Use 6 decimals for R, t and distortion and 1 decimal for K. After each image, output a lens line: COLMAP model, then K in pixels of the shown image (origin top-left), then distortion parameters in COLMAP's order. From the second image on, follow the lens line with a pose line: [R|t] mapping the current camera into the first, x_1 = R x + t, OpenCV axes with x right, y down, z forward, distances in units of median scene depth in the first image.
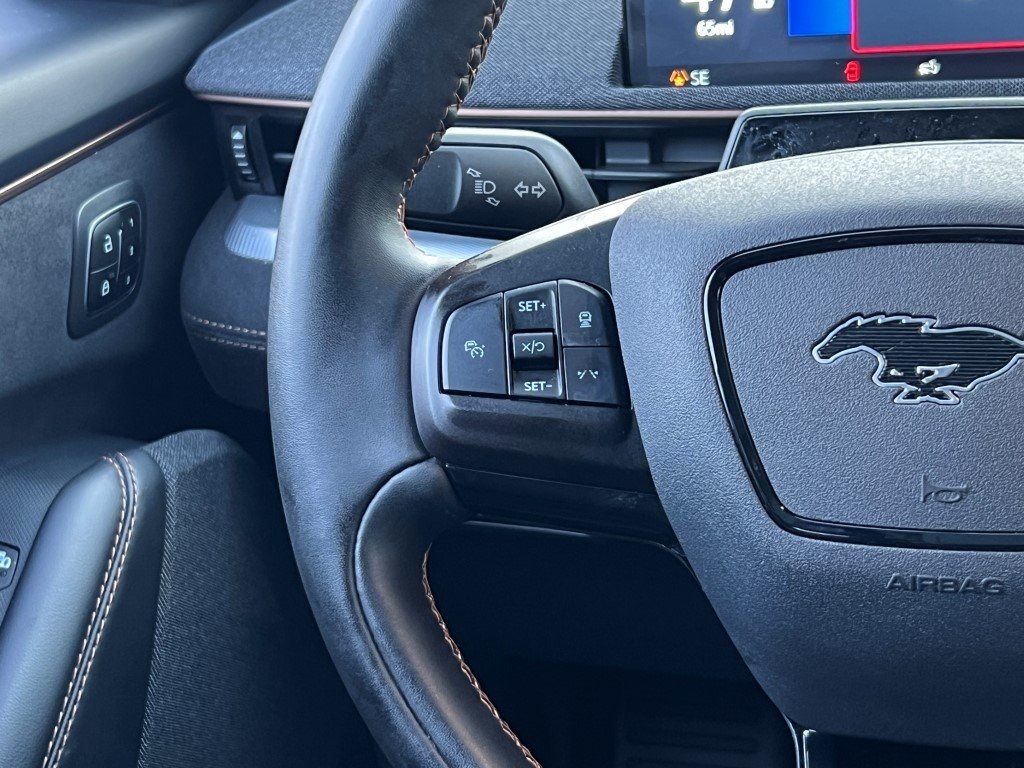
lens RADIAL K [[1811.4, 0, 512.0], [0, 1811.4, 384.0], [0, 0, 1]] dist [0.253535, -1.222011]
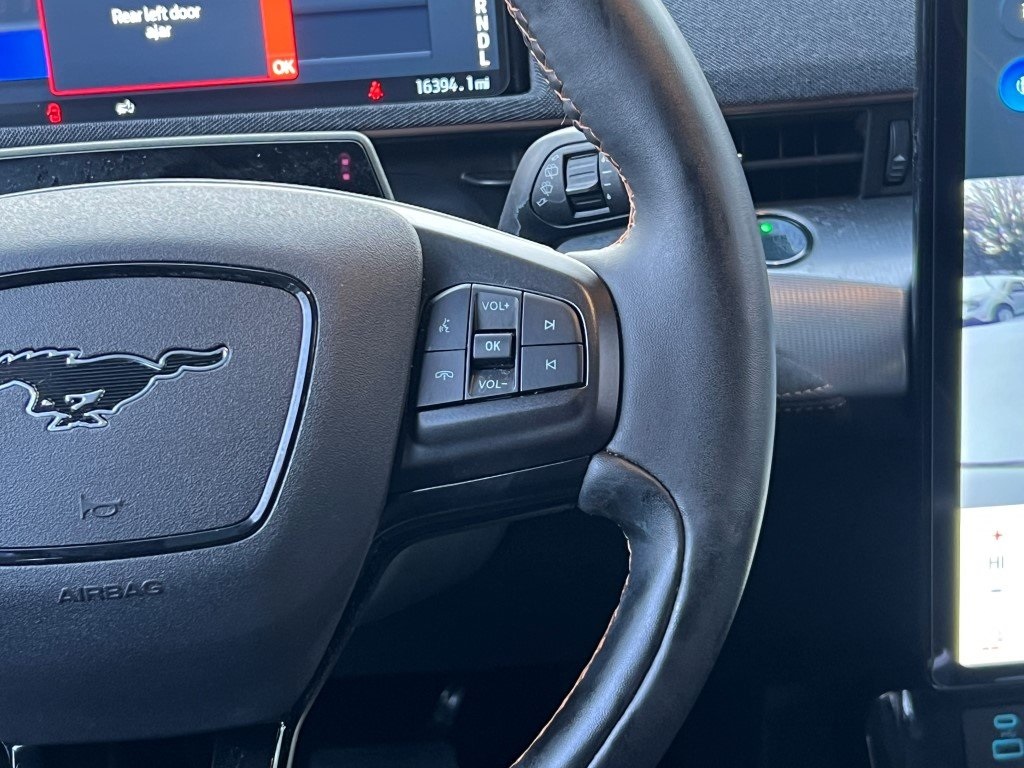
lens RADIAL K [[1811.4, 0, 512.0], [0, 1811.4, 384.0], [0, 0, 1]] dist [0.253535, -1.222011]
pose [[0.940442, -0.093416, 0.326867, 0.104557], [0.096068, 0.995342, 0.008058, 0.000310], [-0.326098, 0.023823, 0.945036, -0.102447]]
